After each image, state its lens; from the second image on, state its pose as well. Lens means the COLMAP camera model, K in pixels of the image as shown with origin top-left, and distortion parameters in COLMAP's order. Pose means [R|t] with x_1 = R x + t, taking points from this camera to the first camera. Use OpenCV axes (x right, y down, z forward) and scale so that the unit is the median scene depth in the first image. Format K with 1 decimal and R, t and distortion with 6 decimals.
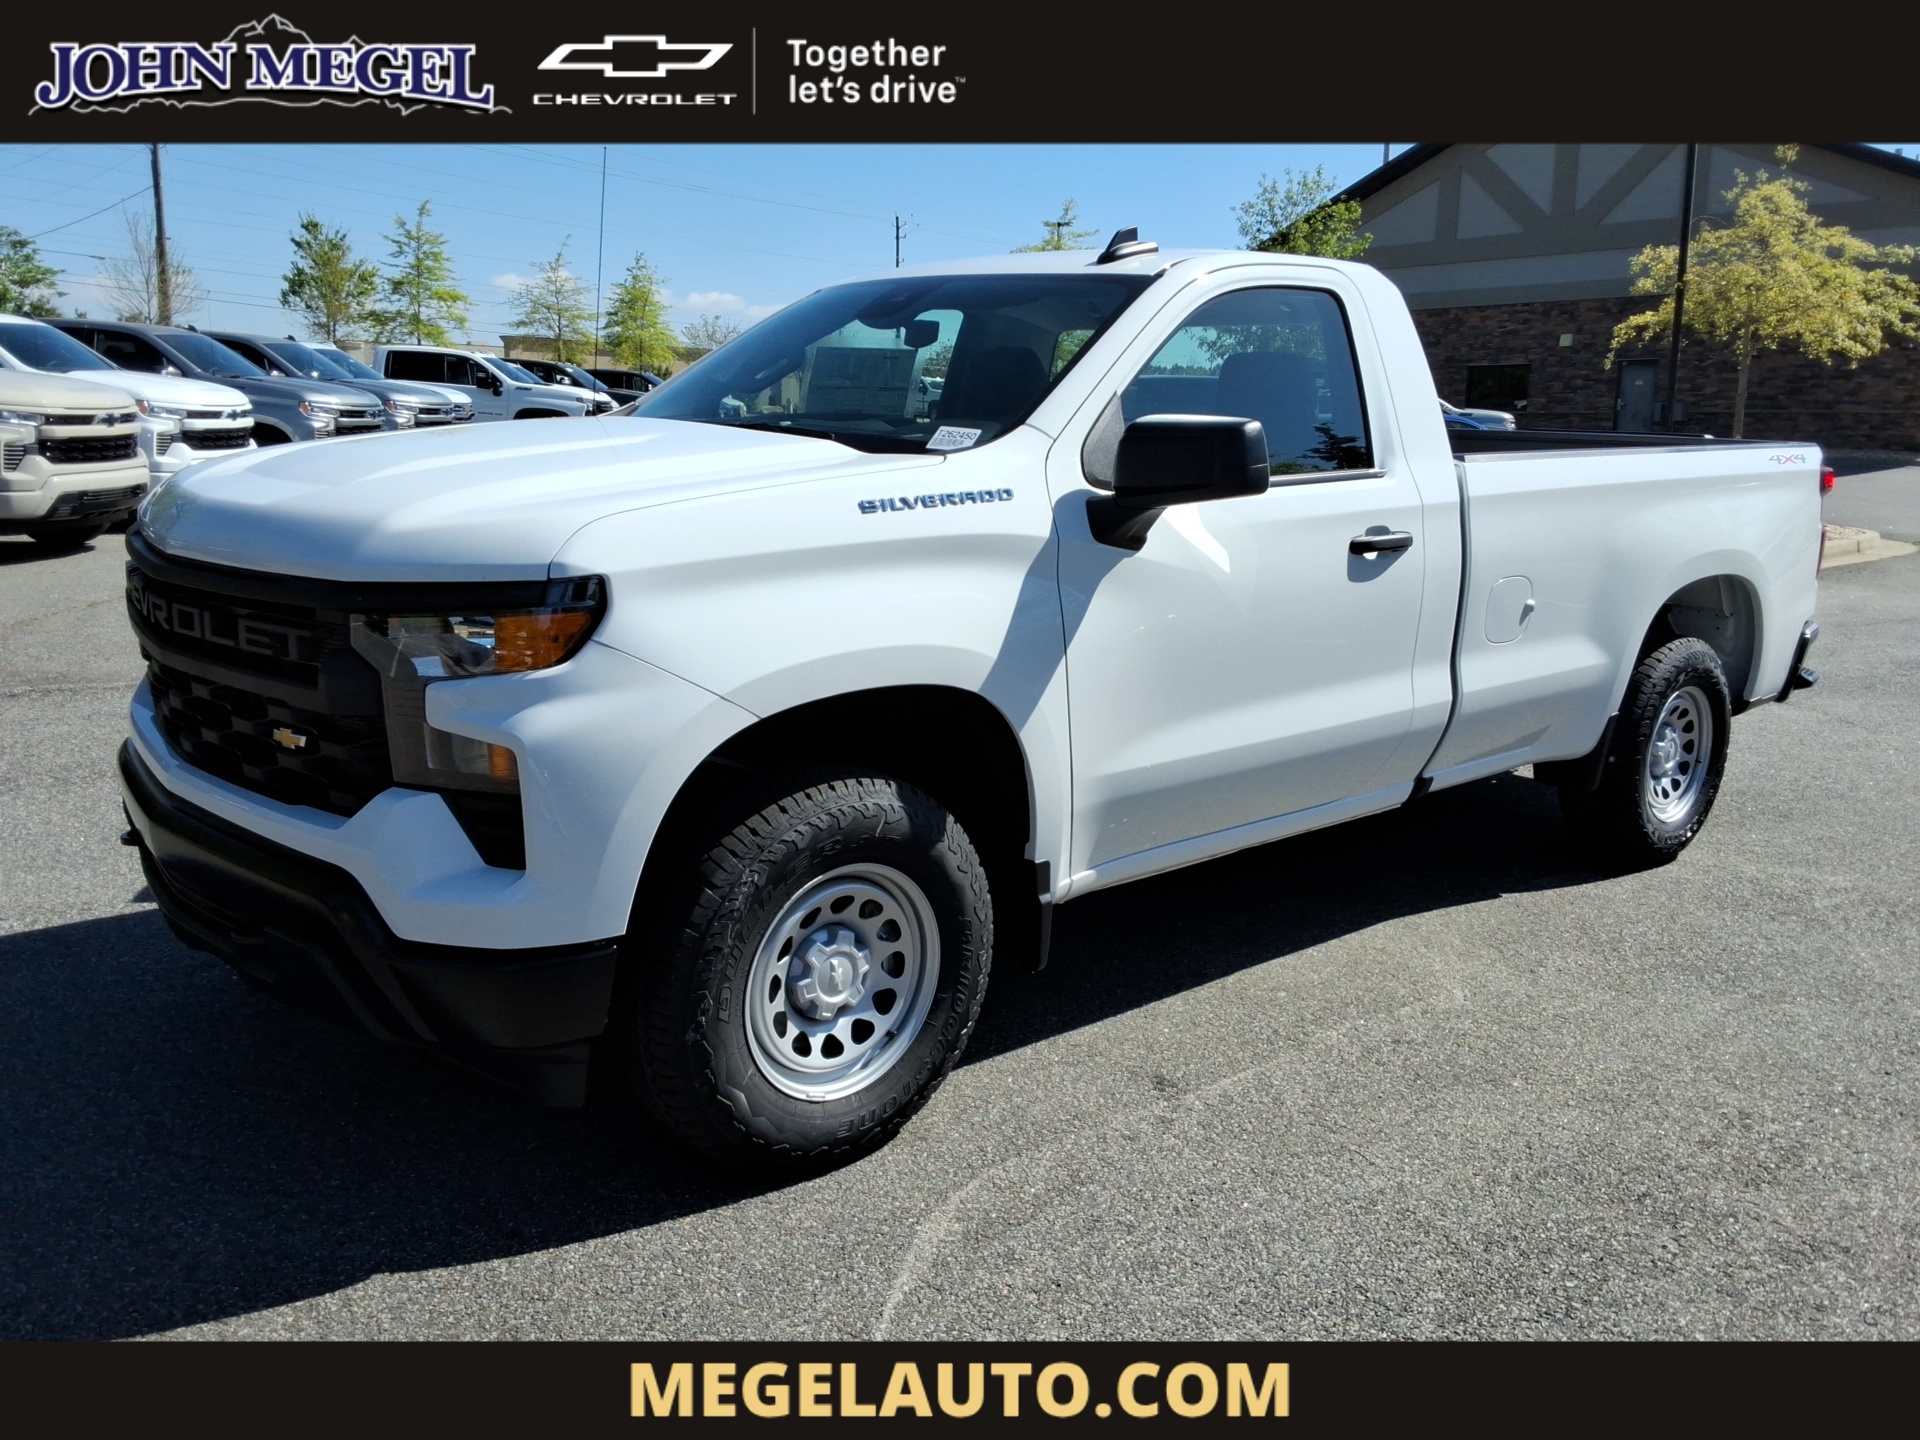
lens RADIAL K [[1539.7, 0, 953.3], [0, 1539.7, 707.8], [0, 0, 1]] dist [0.079374, -0.123852]
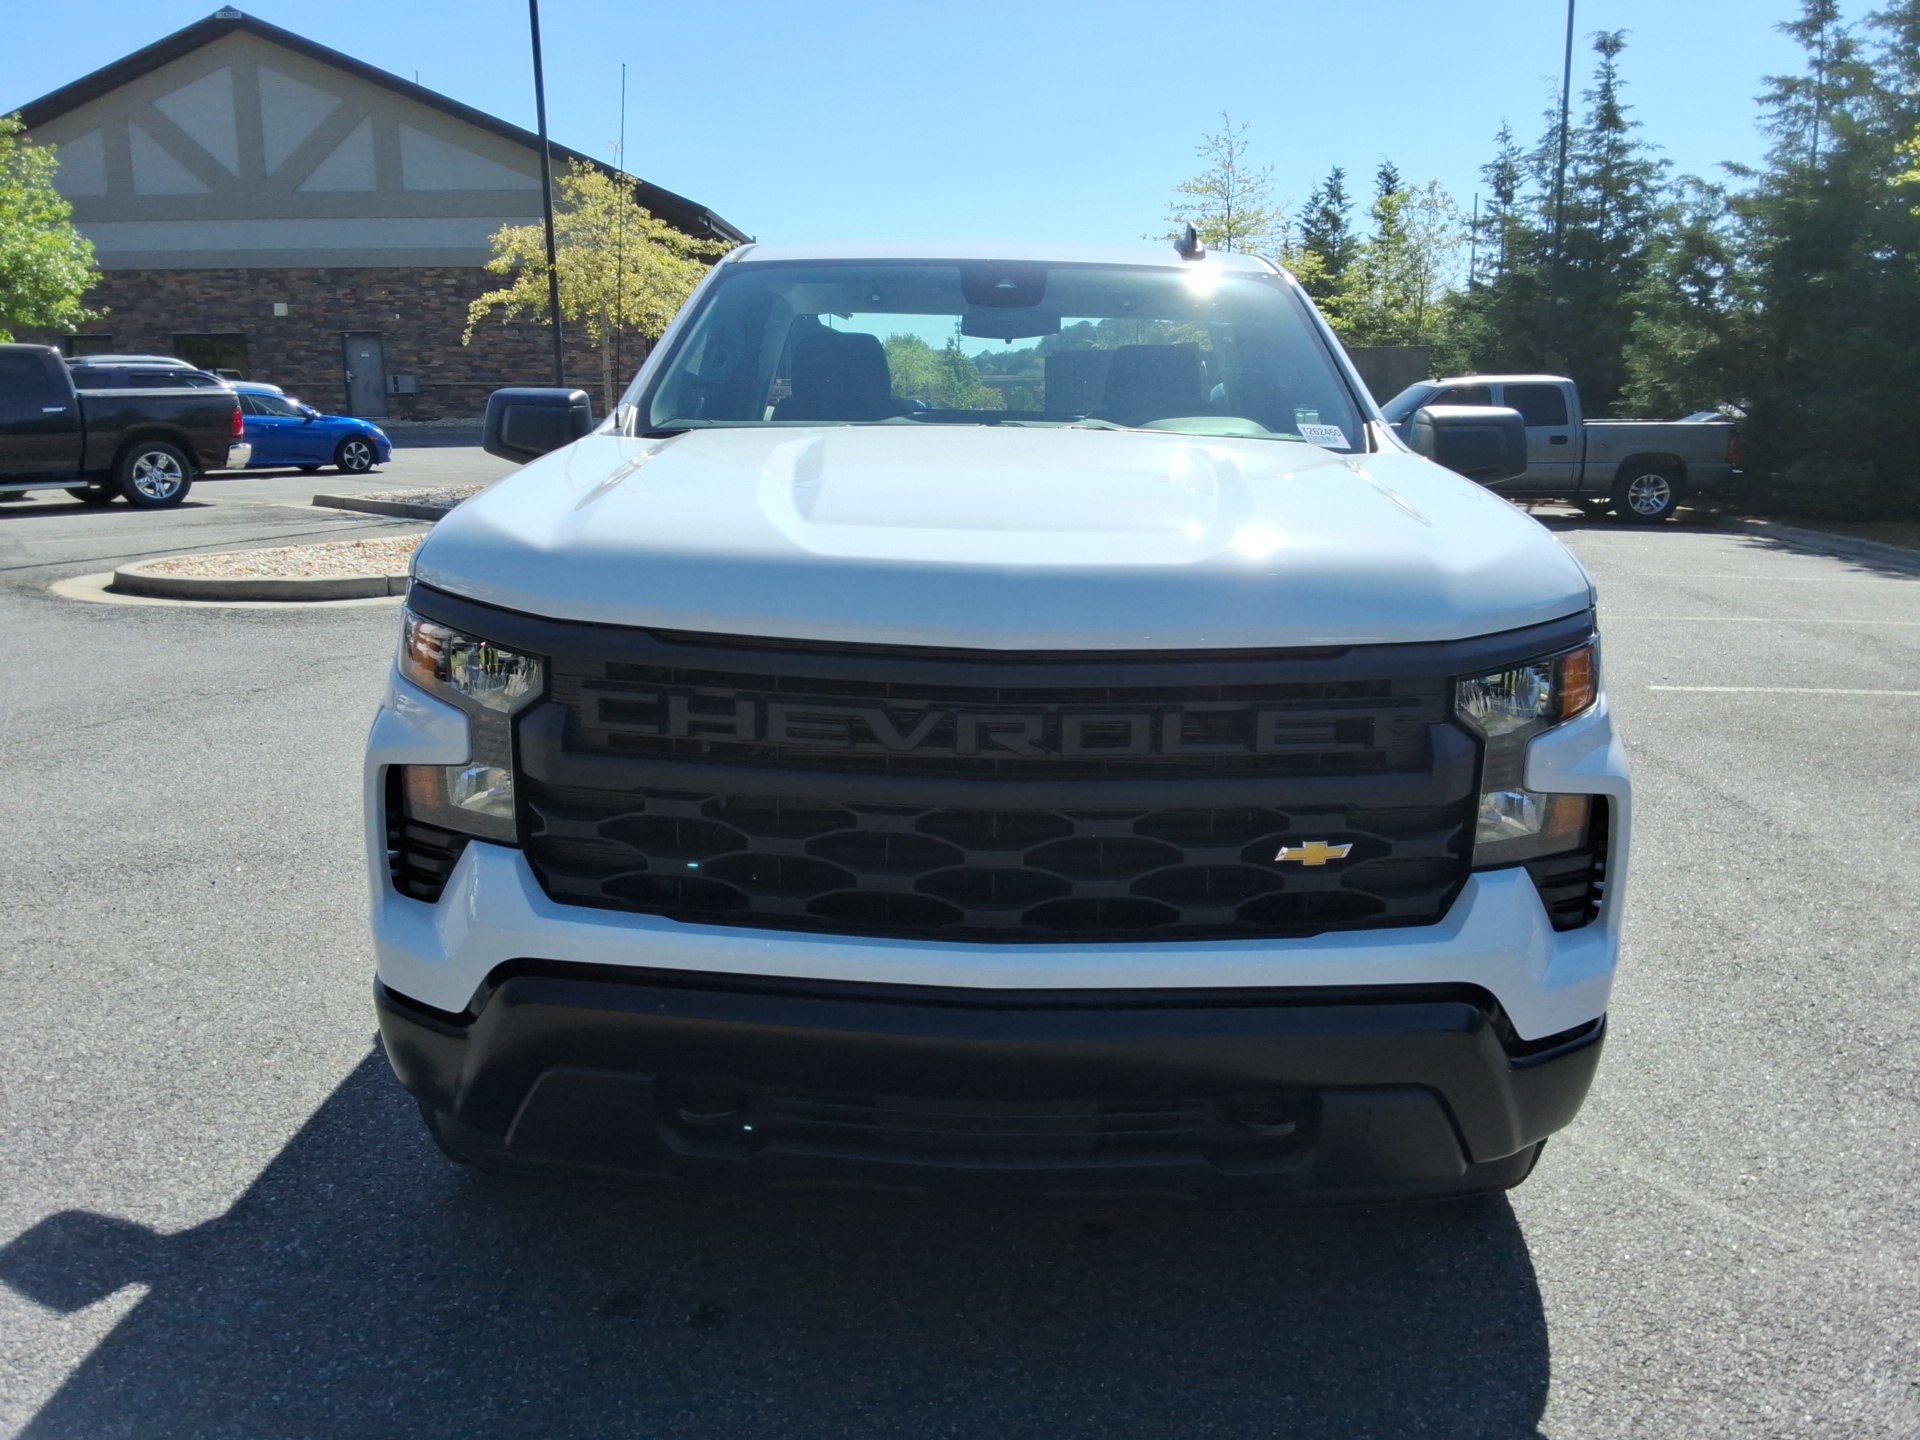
lens RADIAL K [[1539.7, 0, 965.6], [0, 1539.7, 721.0], [0, 0, 1]] dist [0.079374, -0.123852]
pose [[0.658855, -0.168061, 0.733257, -0.123422], [0.148162, 0.984623, 0.092546, -0.016114], [-0.737535, 0.047666, 0.673625, 0.067491]]
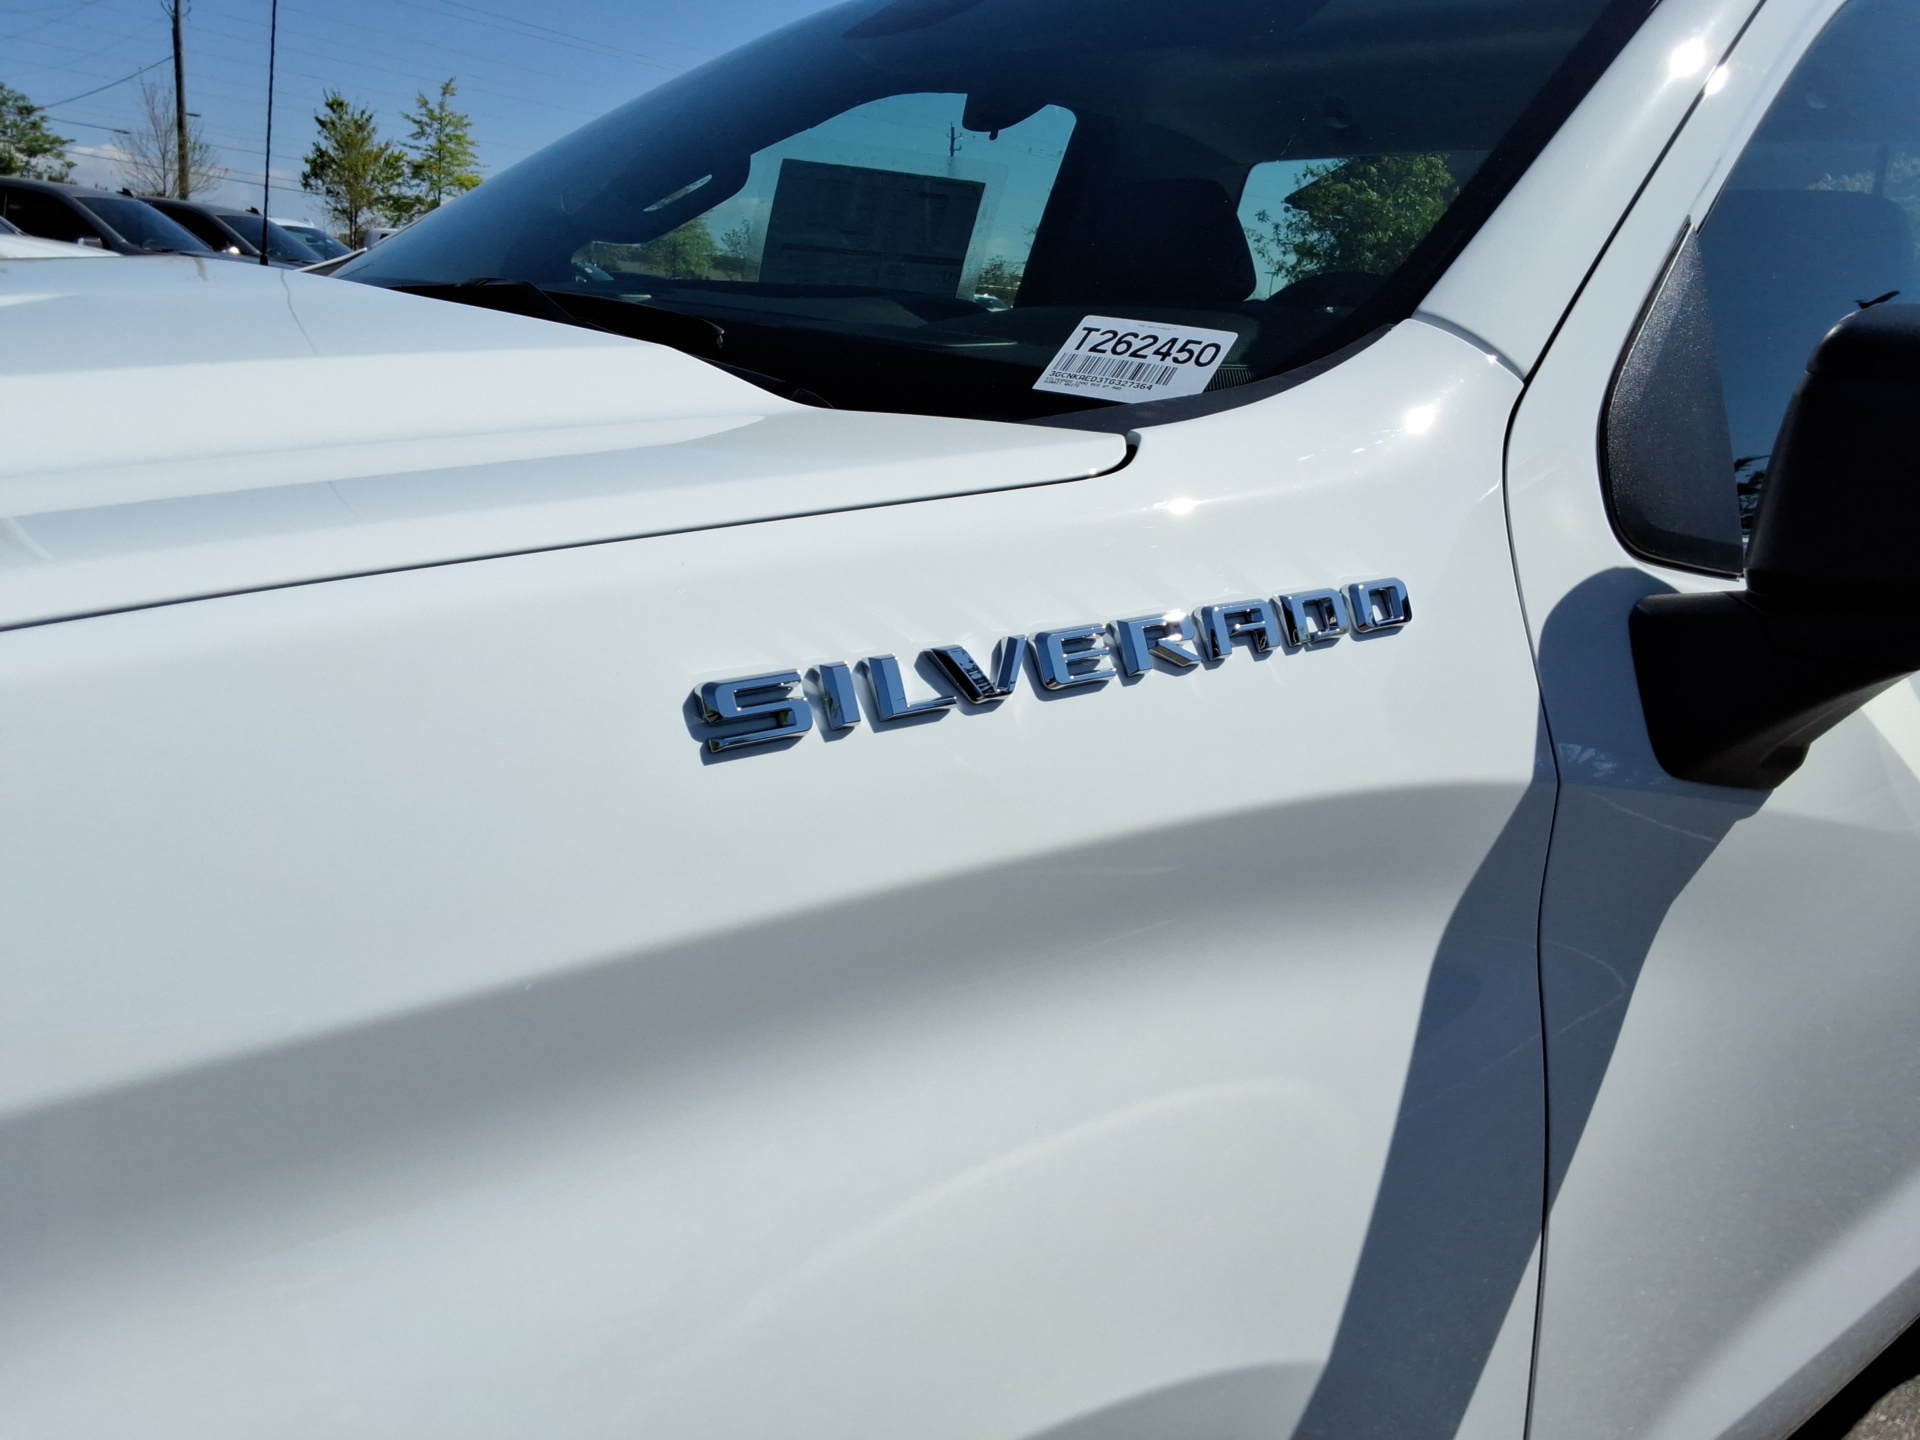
lens RADIAL K [[1539.7, 0, 944.0], [0, 1539.7, 712.3], [0, 0, 1]] dist [0.079374, -0.123852]
pose [[0.998429, 0.050974, -0.023272, -0.003284], [-0.049718, 0.997425, 0.051688, -0.016778], [0.025846, -0.050450, 0.998392, 0.097149]]
